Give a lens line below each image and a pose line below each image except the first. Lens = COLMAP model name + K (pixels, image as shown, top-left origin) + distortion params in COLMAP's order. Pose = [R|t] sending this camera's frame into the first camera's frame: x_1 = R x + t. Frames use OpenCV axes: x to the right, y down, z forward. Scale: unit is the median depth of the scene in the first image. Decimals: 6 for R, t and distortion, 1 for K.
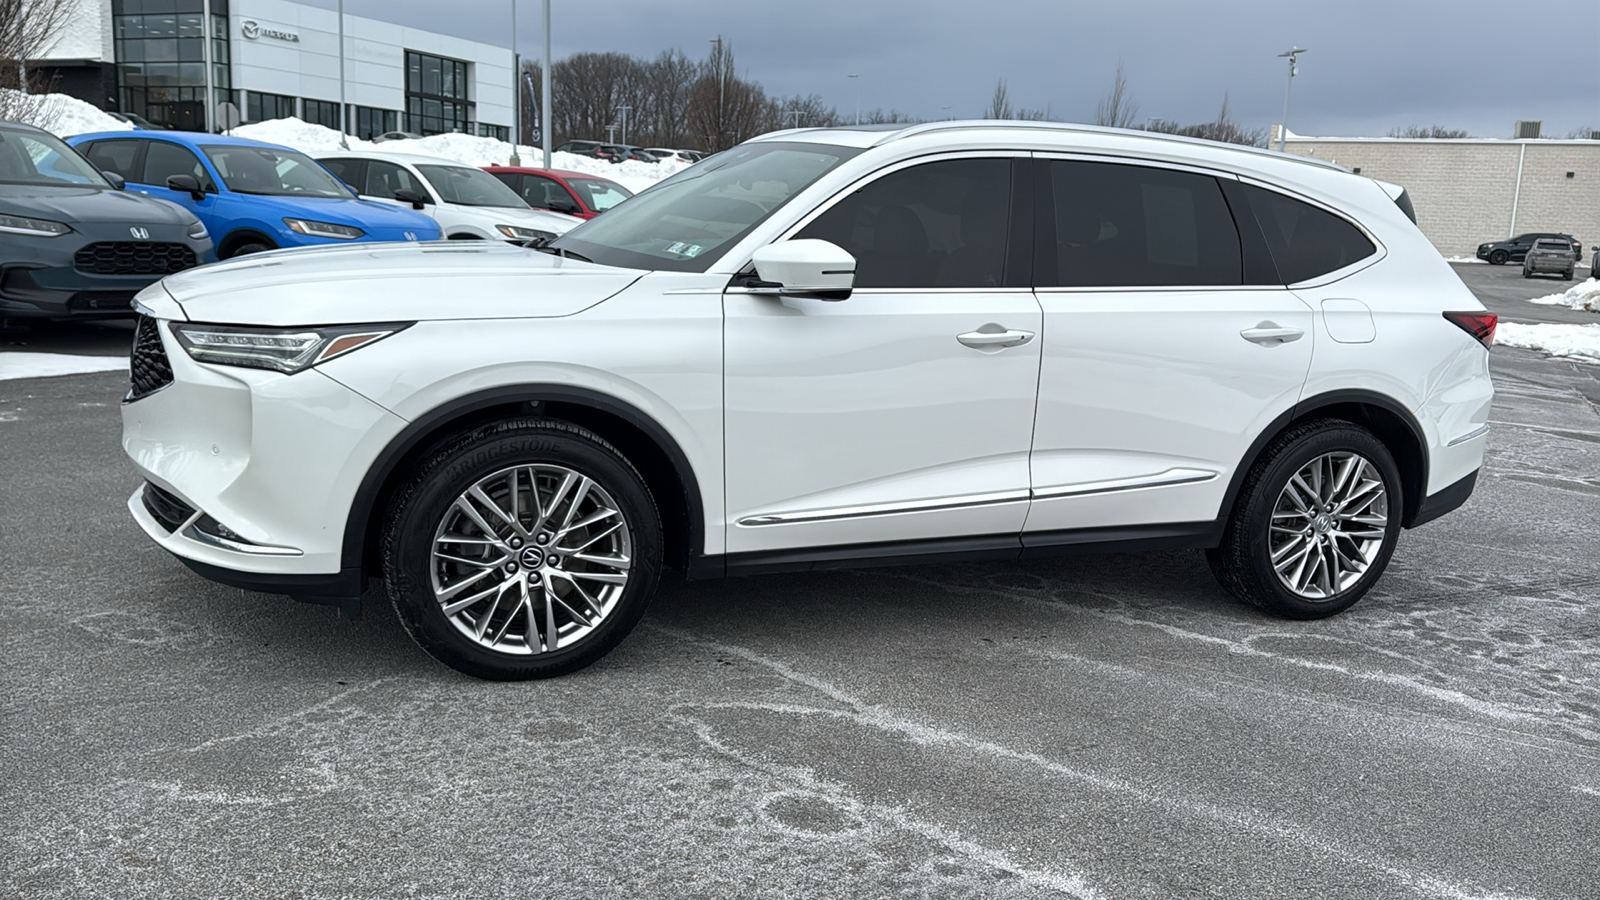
lens RADIAL K [[1354.2, 0, 828.9], [0, 1354.2, 477.5], [0, 0, 1]] dist [0.142435, -0.242287]
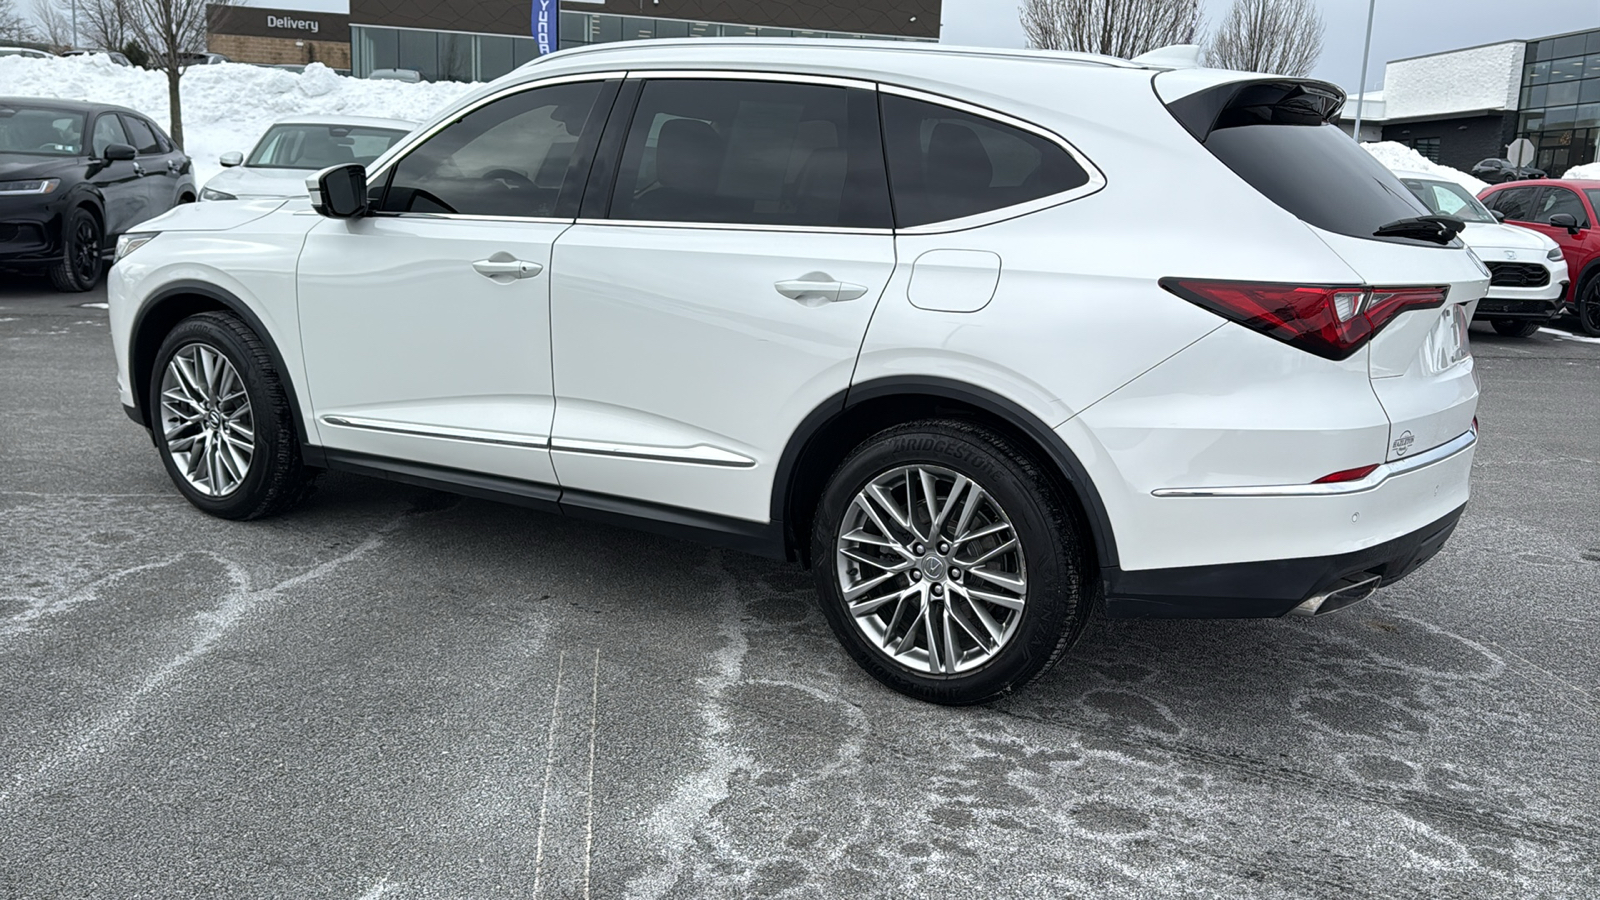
lens RADIAL K [[1354.2, 0, 840.7], [0, 1354.2, 465.0], [0, 0, 1]] dist [0.142435, -0.242287]
pose [[0.569990, 0.132316, -0.810928, 0.968827], [-0.167981, 0.984868, 0.042626, -0.043443], [0.804297, 0.111924, 0.583592, 0.597026]]
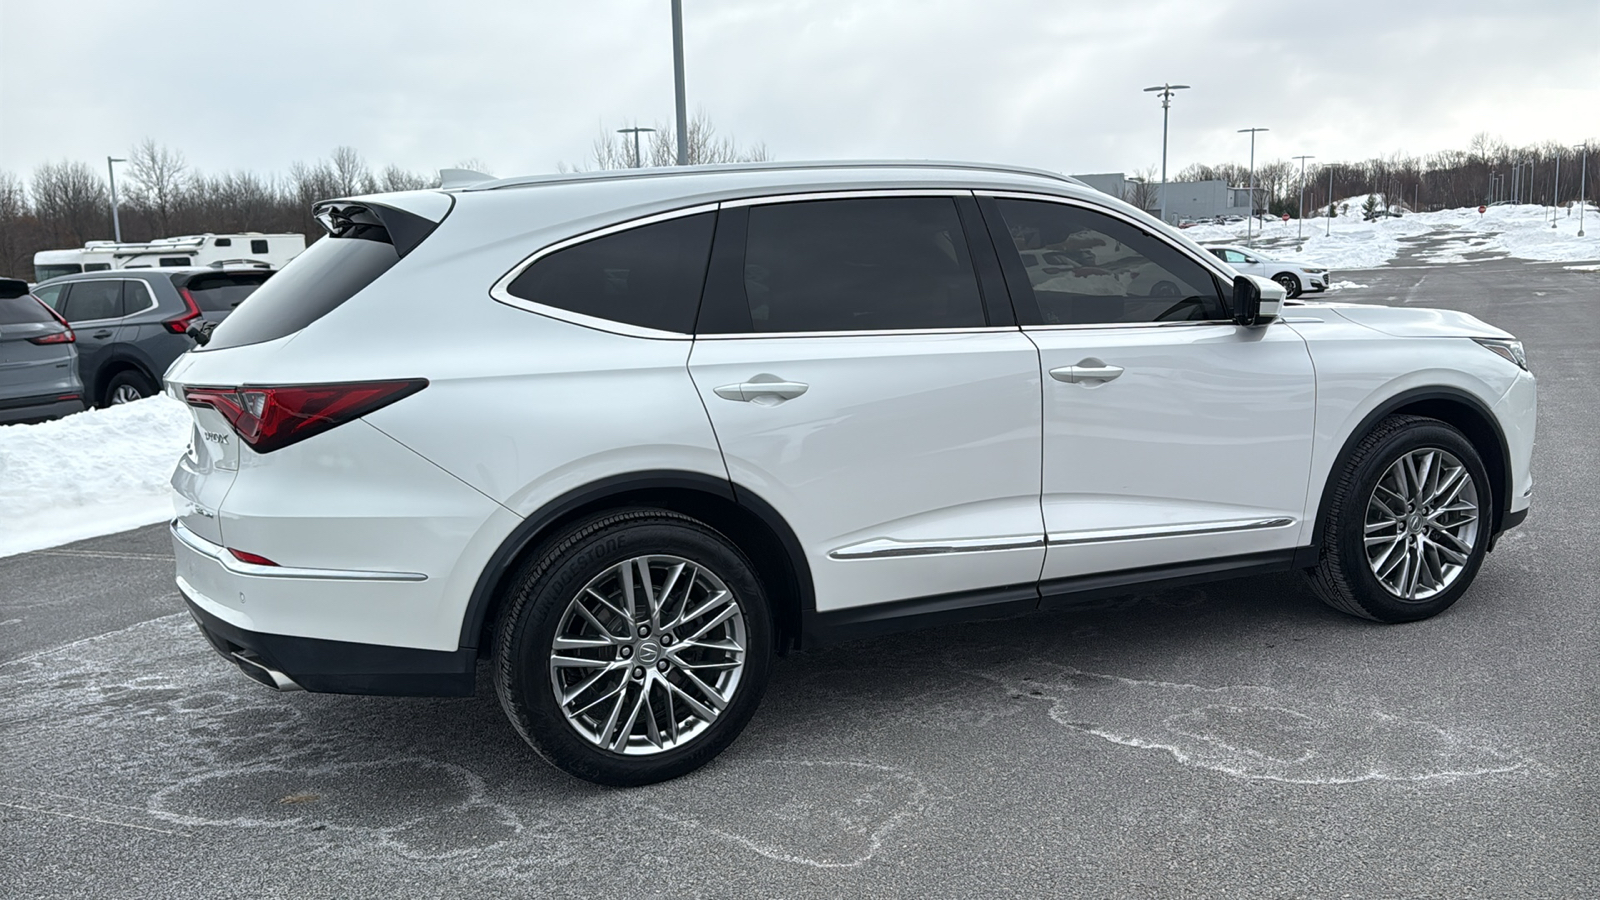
lens RADIAL K [[1354.2, 0, 832.4], [0, 1354.2, 463.4], [0, 0, 1]] dist [0.142435, -0.242287]
pose [[-0.999100, -0.018718, -0.038051, 0.146641], [-0.030275, 0.943146, 0.330997, -0.423725], [0.029692, 0.331851, -0.942864, 2.177600]]
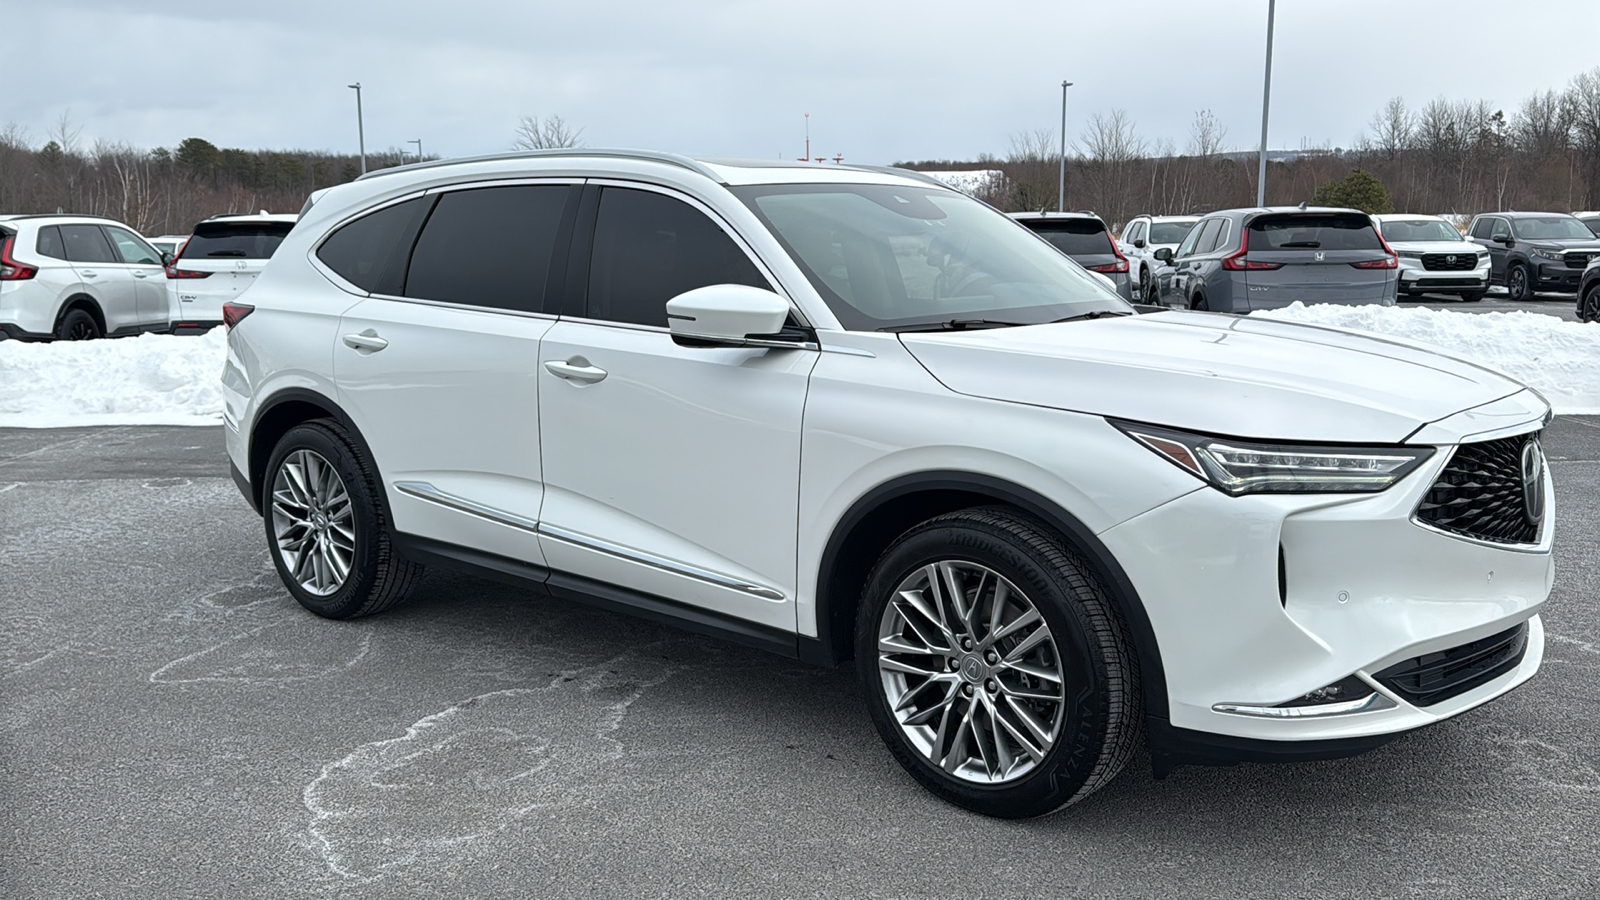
lens RADIAL K [[1354.2, 0, 825.8], [0, 1354.2, 443.5], [0, 0, 1]] dist [0.142435, -0.242287]
pose [[-0.452361, -0.200838, 0.868927, -0.915278], [0.149762, 0.943371, 0.296010, -0.376645], [-0.879171, 0.264036, -0.396666, 1.518792]]
